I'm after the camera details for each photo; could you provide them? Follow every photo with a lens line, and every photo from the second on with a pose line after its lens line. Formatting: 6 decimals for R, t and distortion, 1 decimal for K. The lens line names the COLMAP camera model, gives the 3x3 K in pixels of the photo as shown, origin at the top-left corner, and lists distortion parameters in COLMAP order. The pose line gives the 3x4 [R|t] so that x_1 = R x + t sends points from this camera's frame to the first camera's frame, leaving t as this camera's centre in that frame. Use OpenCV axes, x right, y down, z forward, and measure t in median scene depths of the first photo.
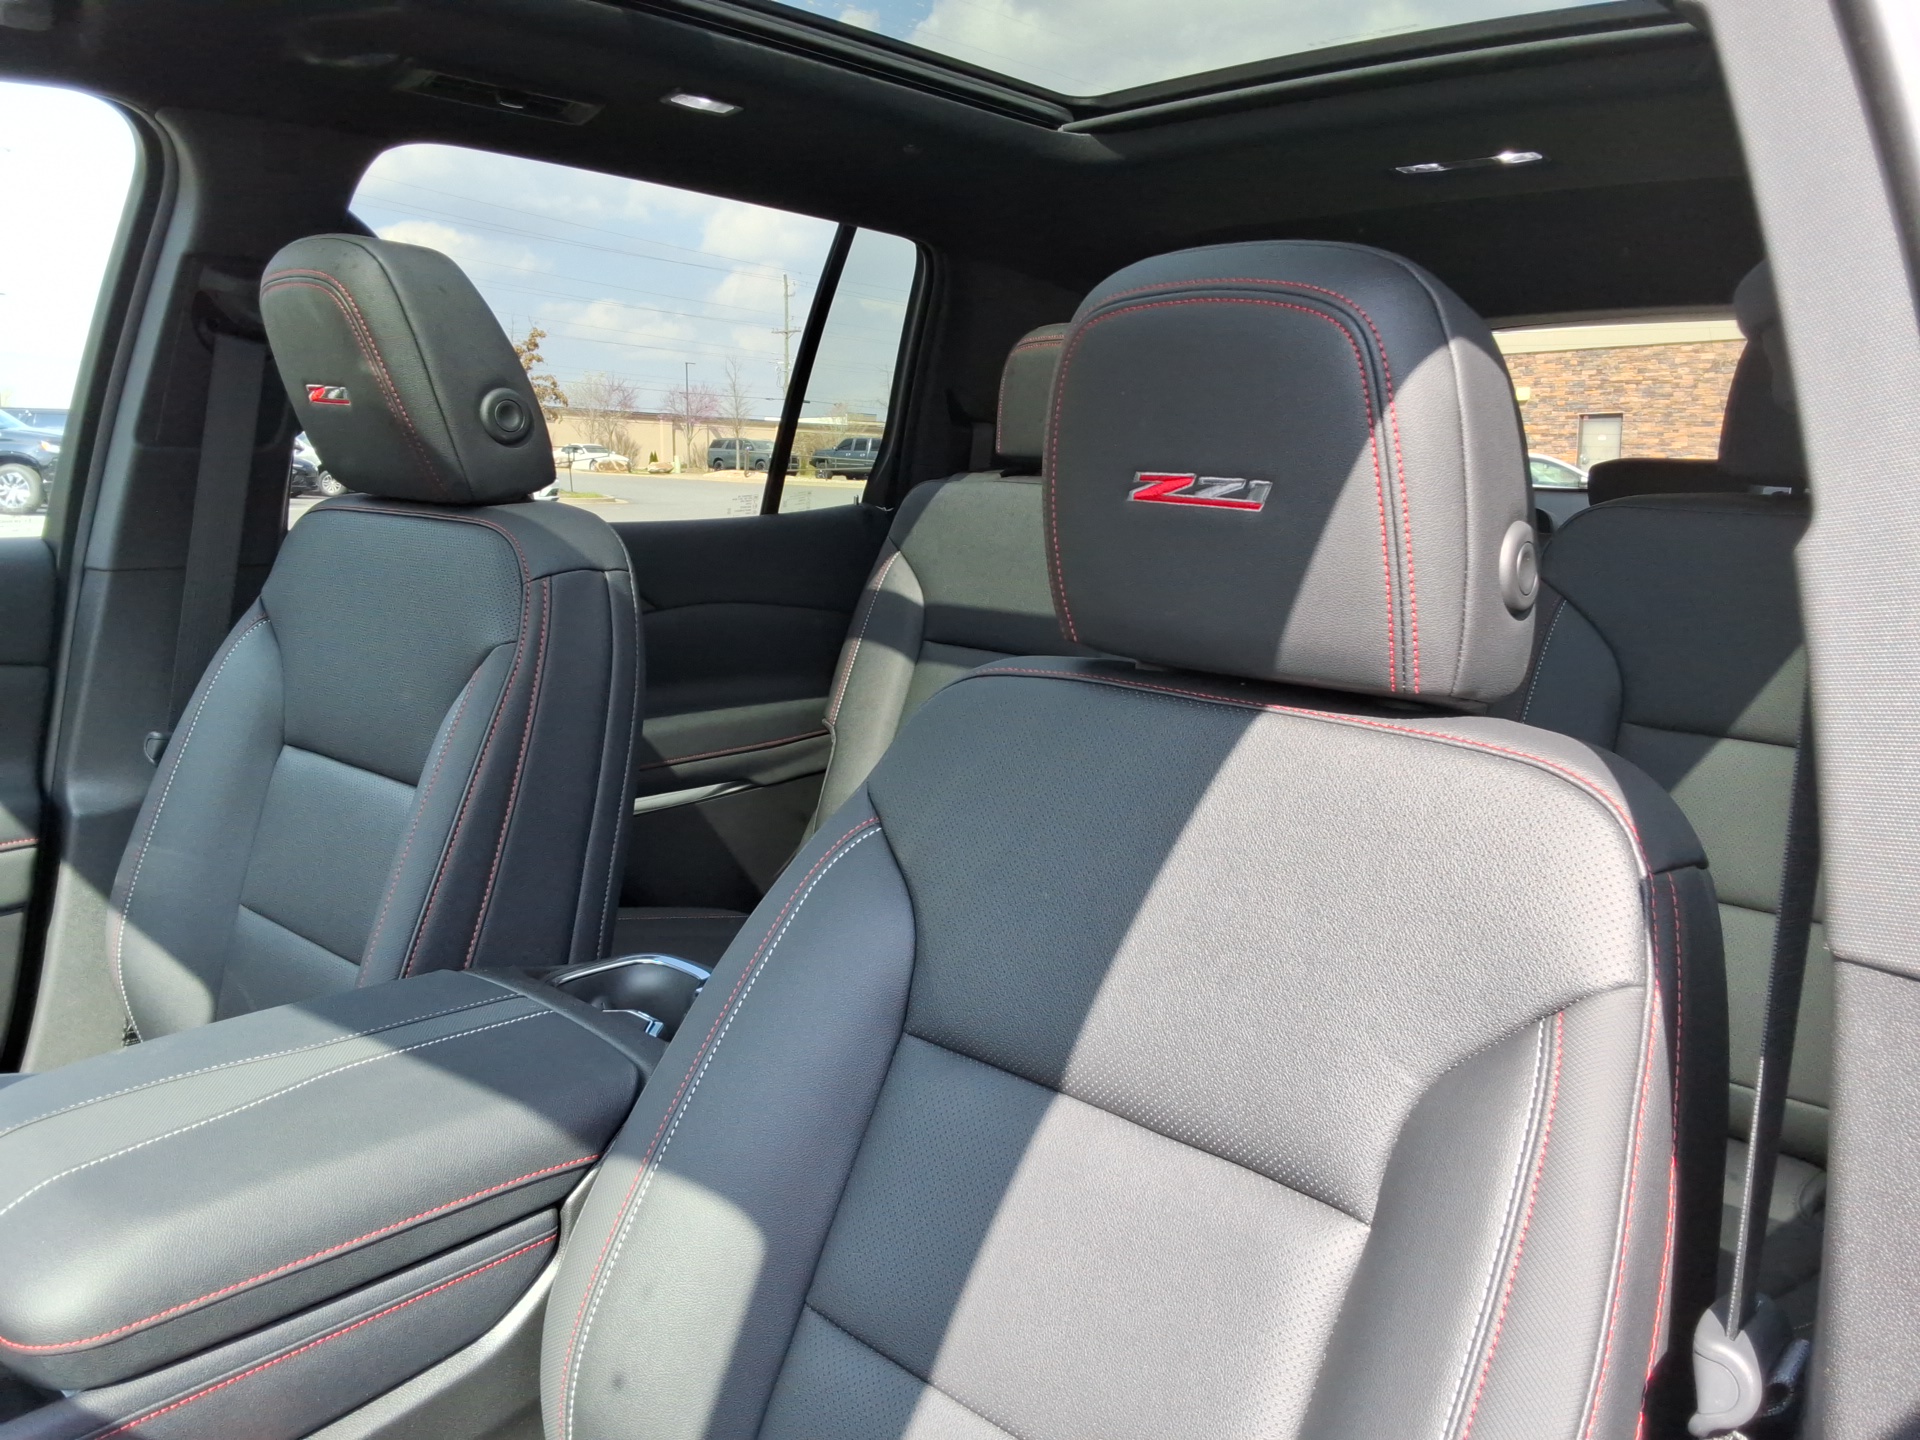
lens RADIAL K [[1546.0, 0, 967.5], [0, 1546.0, 692.0], [0, 0, 1]] dist [0.111478, -0.173290]
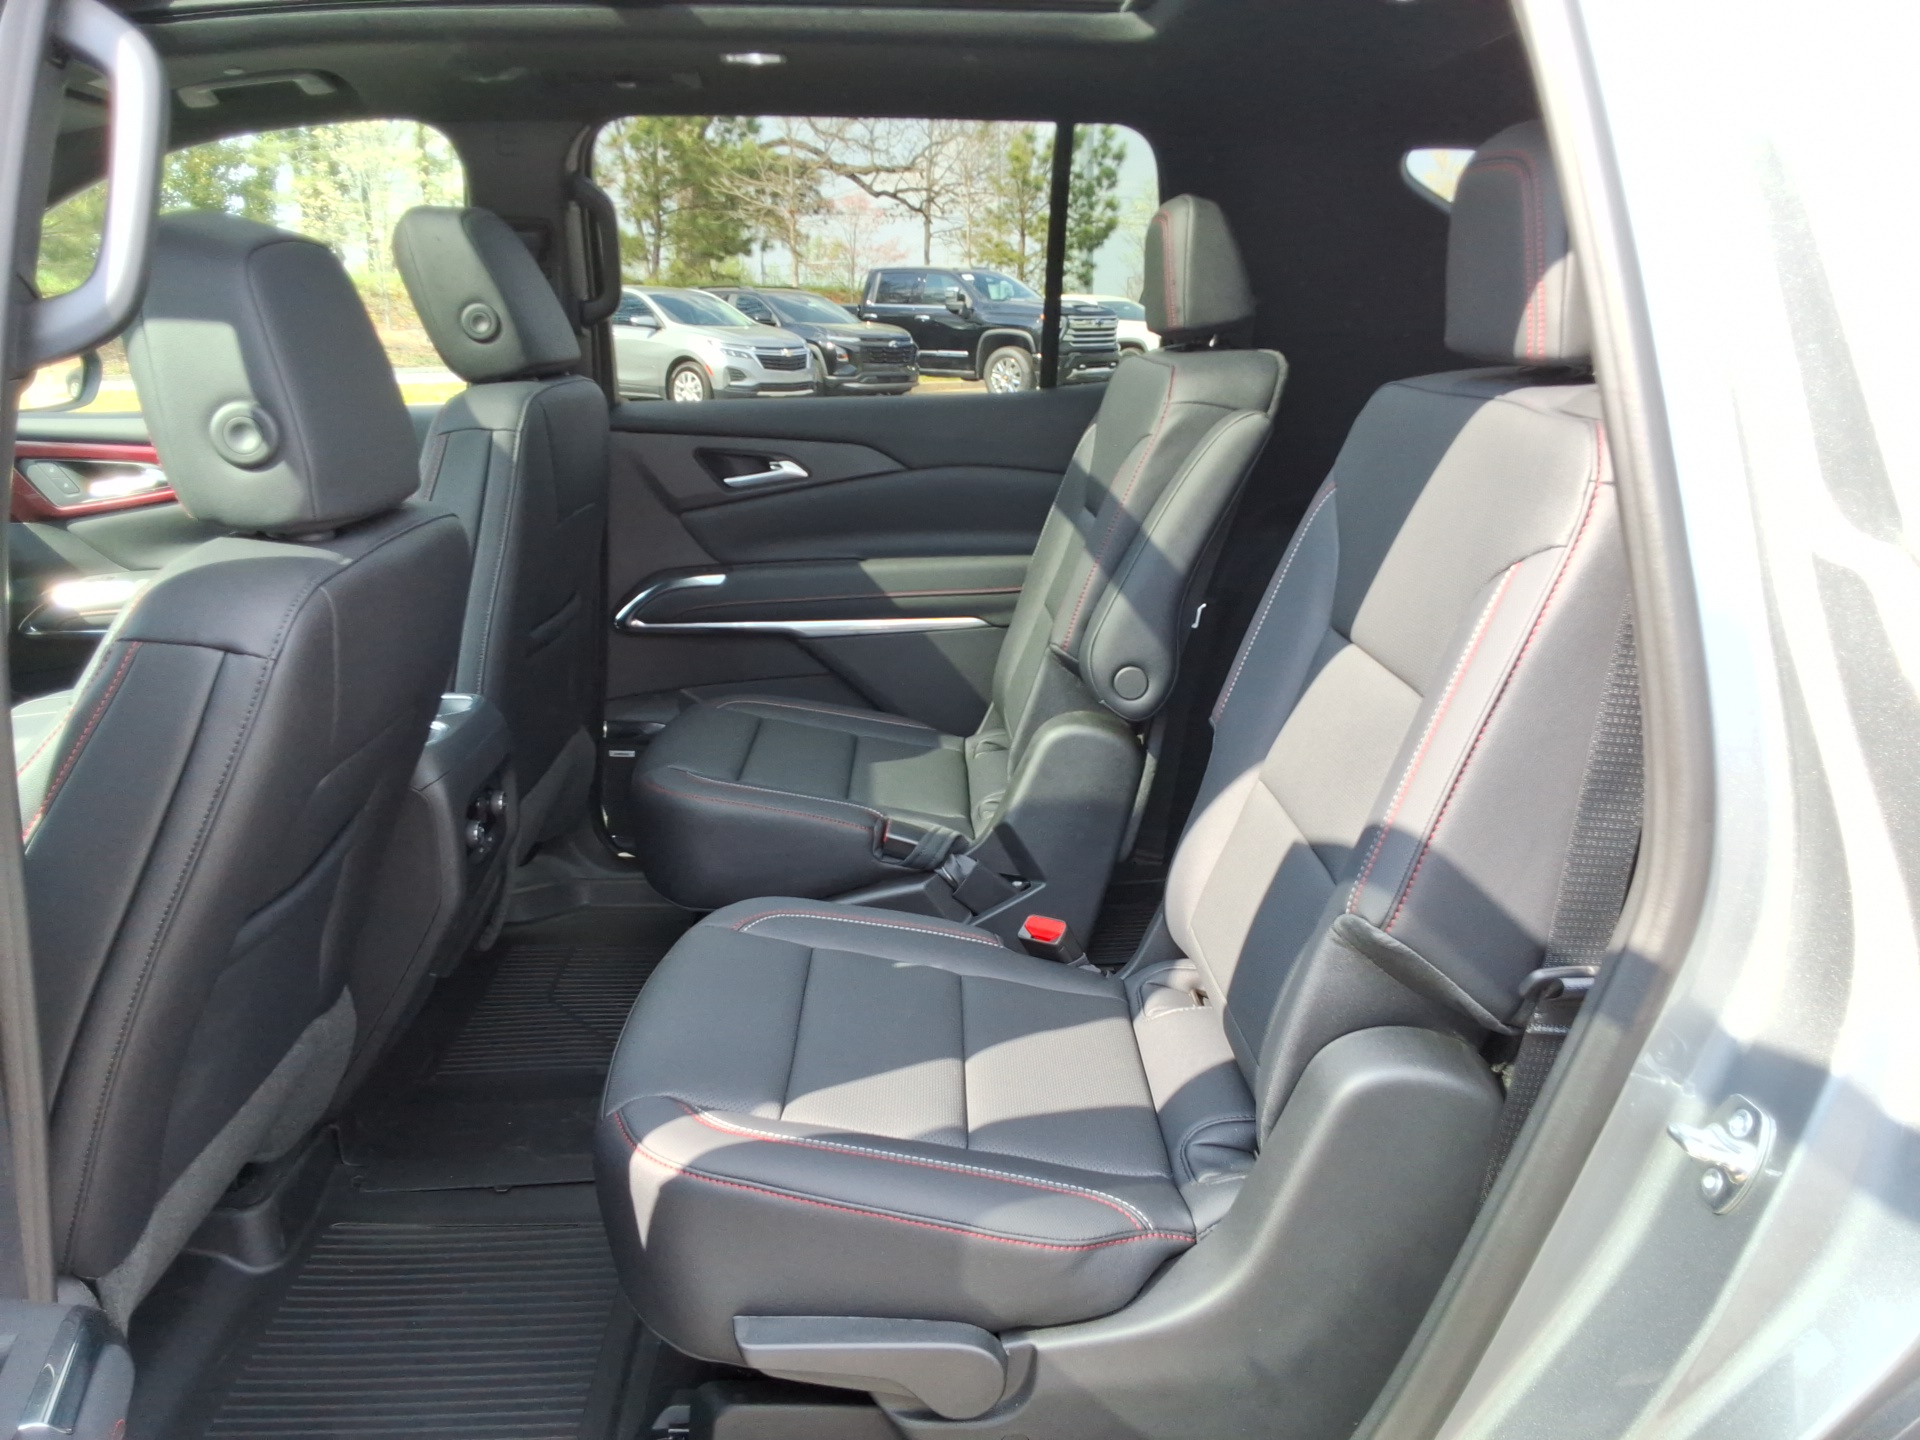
lens RADIAL K [[1546.0, 0, 967.1], [0, 1546.0, 701.1], [0, 0, 1]] dist [0.111478, -0.173290]
pose [[0.714108, 0.136369, -0.686625, 0.058206], [-0.073425, 0.990023, 0.120262, -0.001912], [0.696174, -0.035464, 0.716996, 0.013427]]
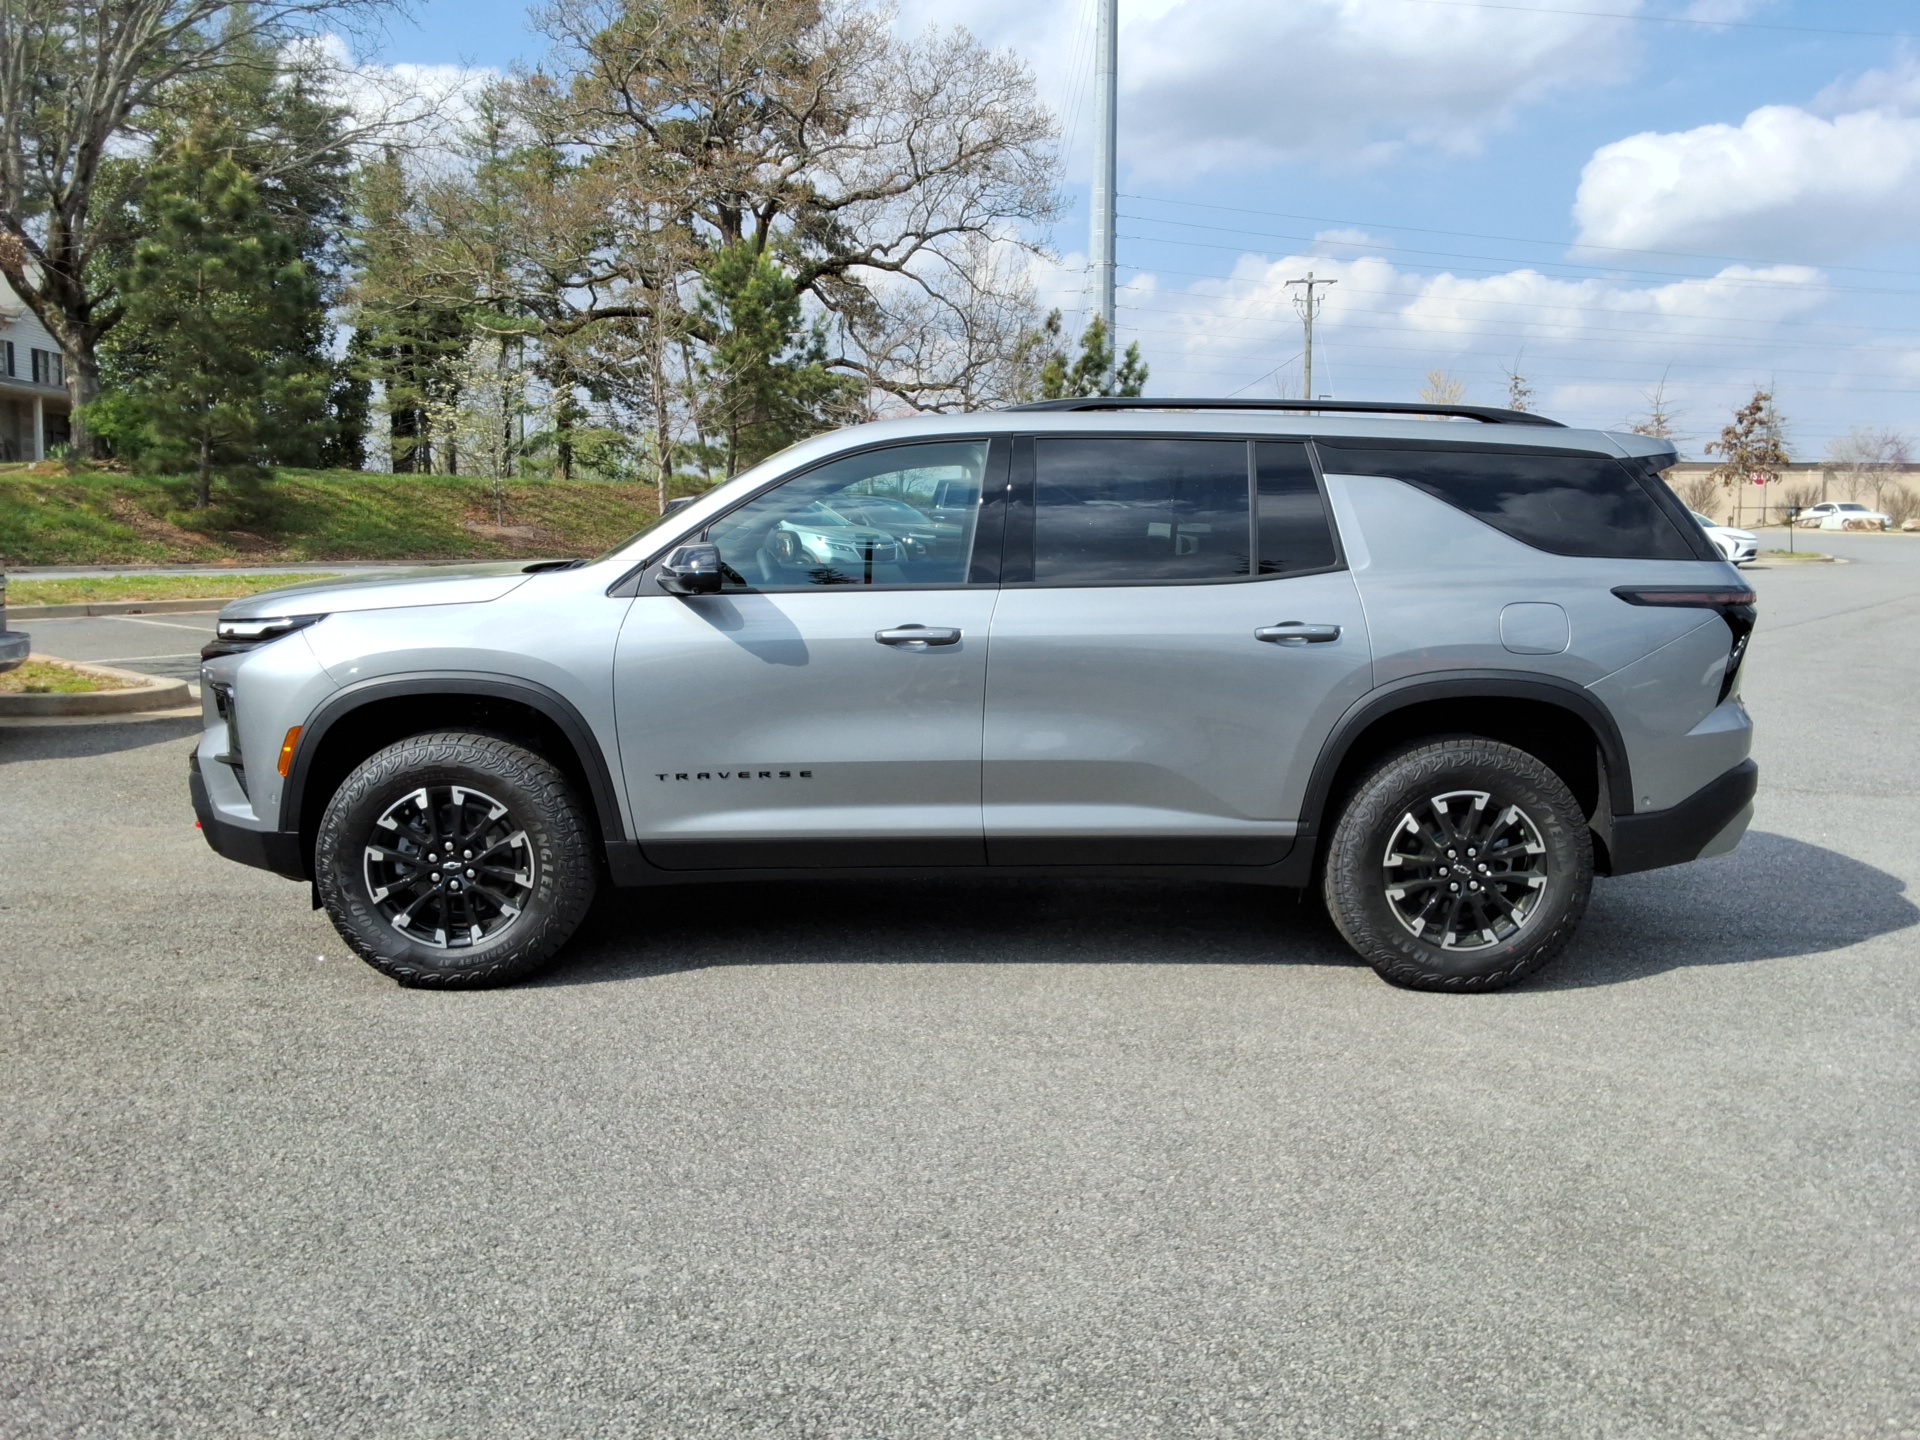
lens RADIAL K [[1546.0, 0, 978.4], [0, 1546.0, 706.1], [0, 0, 1]] dist [0.111478, -0.173290]
pose [[0.712571, 0.059724, -0.699053, 0.139982], [-0.081852, 0.996643, 0.001714, 0.015823], [0.696809, 0.055997, 0.715068, -0.110908]]
